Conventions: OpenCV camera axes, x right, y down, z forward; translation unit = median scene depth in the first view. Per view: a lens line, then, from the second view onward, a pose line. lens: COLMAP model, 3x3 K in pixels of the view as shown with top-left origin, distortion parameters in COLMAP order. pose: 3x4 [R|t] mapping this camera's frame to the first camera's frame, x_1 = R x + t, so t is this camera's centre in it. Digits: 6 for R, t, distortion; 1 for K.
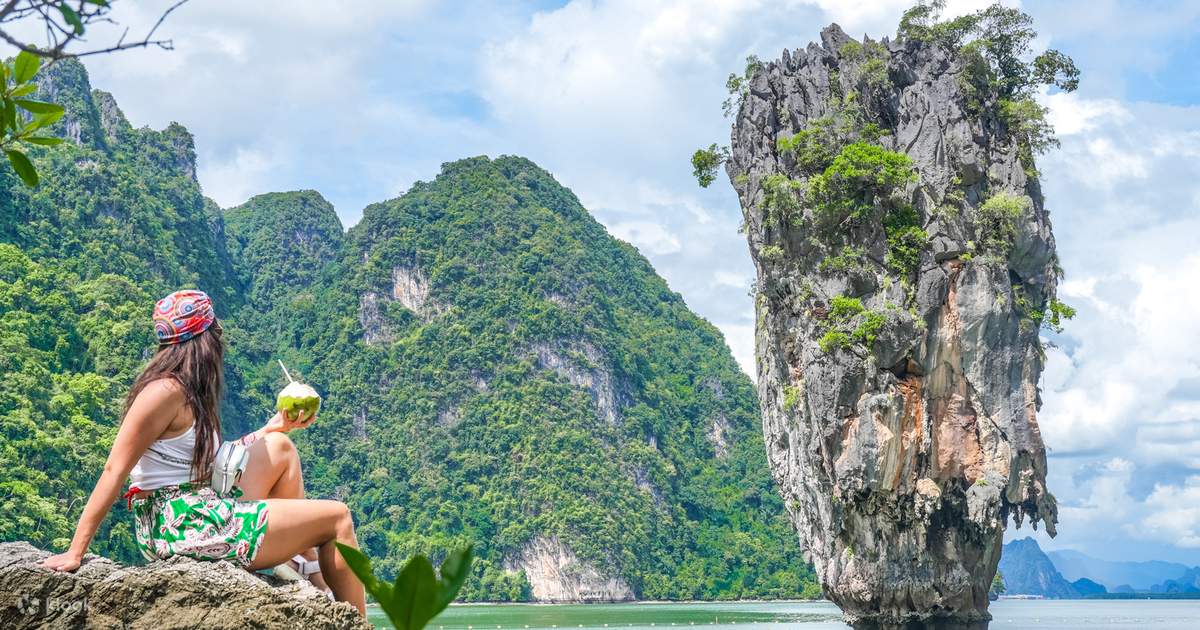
lens RADIAL K [[1484.4, 0, 597.8], [0, 1484.4, 308.4], [0, 0, 1]] dist [0.015107, 0.000000]
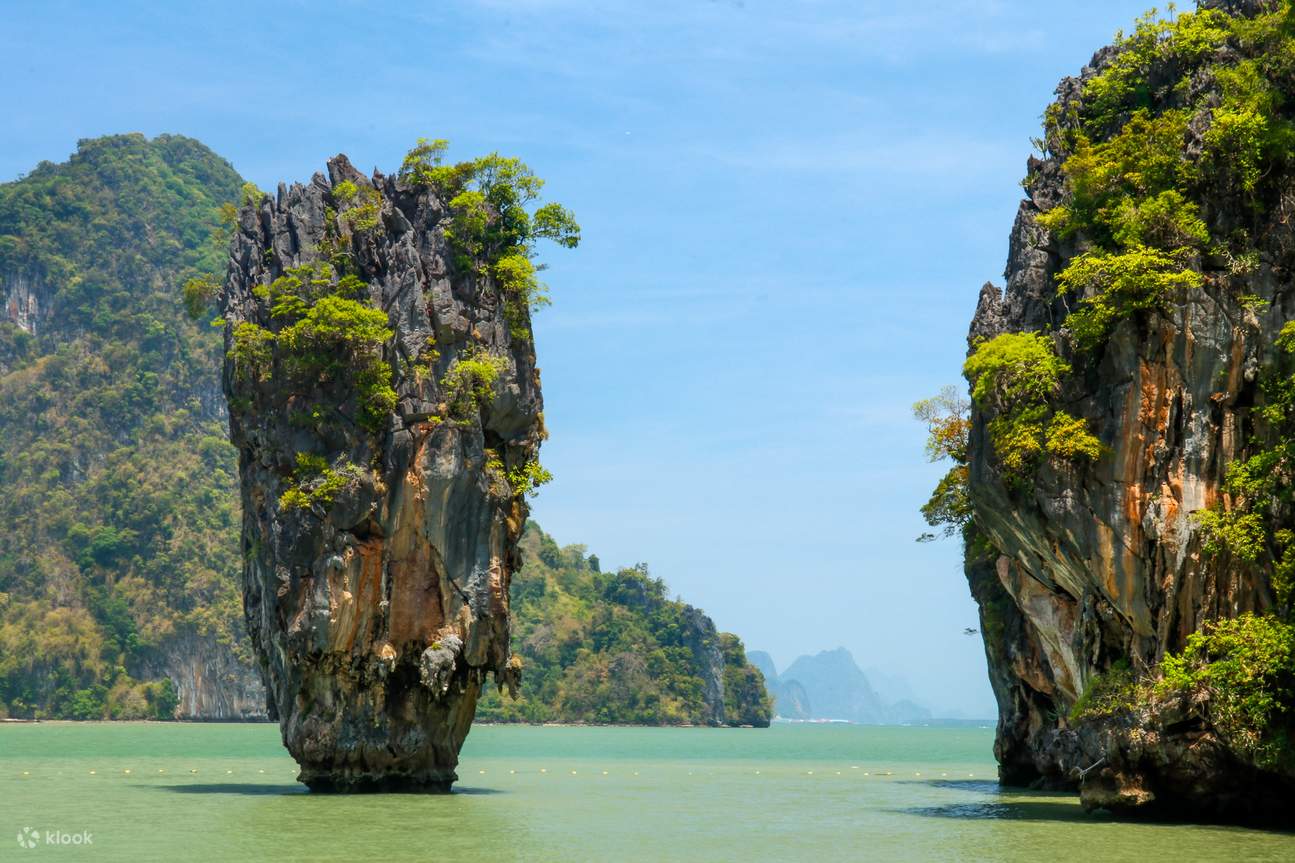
lens RADIAL K [[1964.7, 0, 616.7], [0, 1964.7, 461.0], [0, 0, 1]] dist [0.133268, 0.000000]
pose [[0.988452, 0.041085, 0.145856, 0.165299], [-0.050680, 0.996746, 0.062684, -0.089375], [-0.142806, -0.069352, 0.987318, -0.296577]]
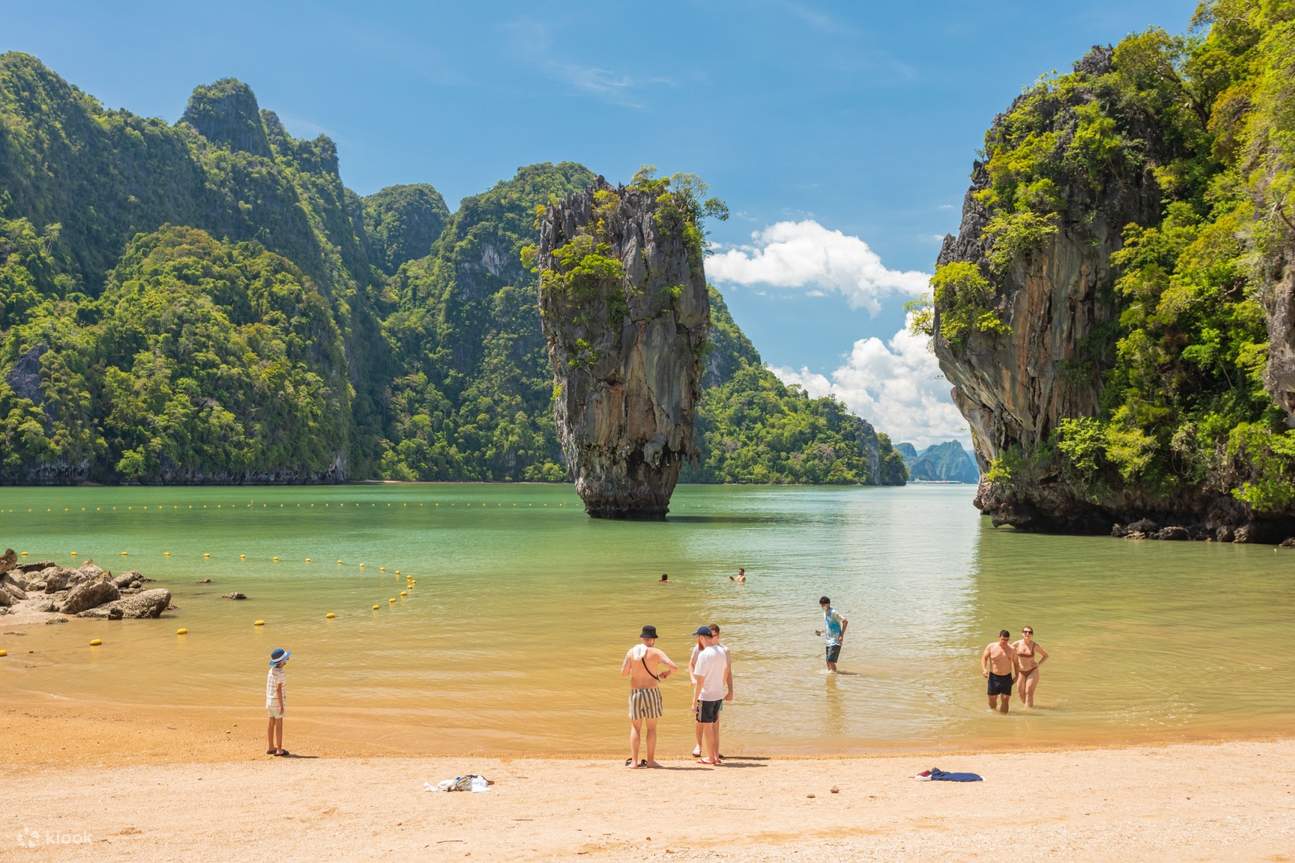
lens RADIAL K [[1107.0, 0, 661.0], [0, 1107.0, 433.1], [0, 0, 1]] dist [0.001922, 0.007552]
pose [[0.999834, 0.017715, -0.004270, 0.253431], [-0.016852, 0.988047, 0.153232, -0.098312], [0.006934, -0.153135, 0.988181, -0.347499]]
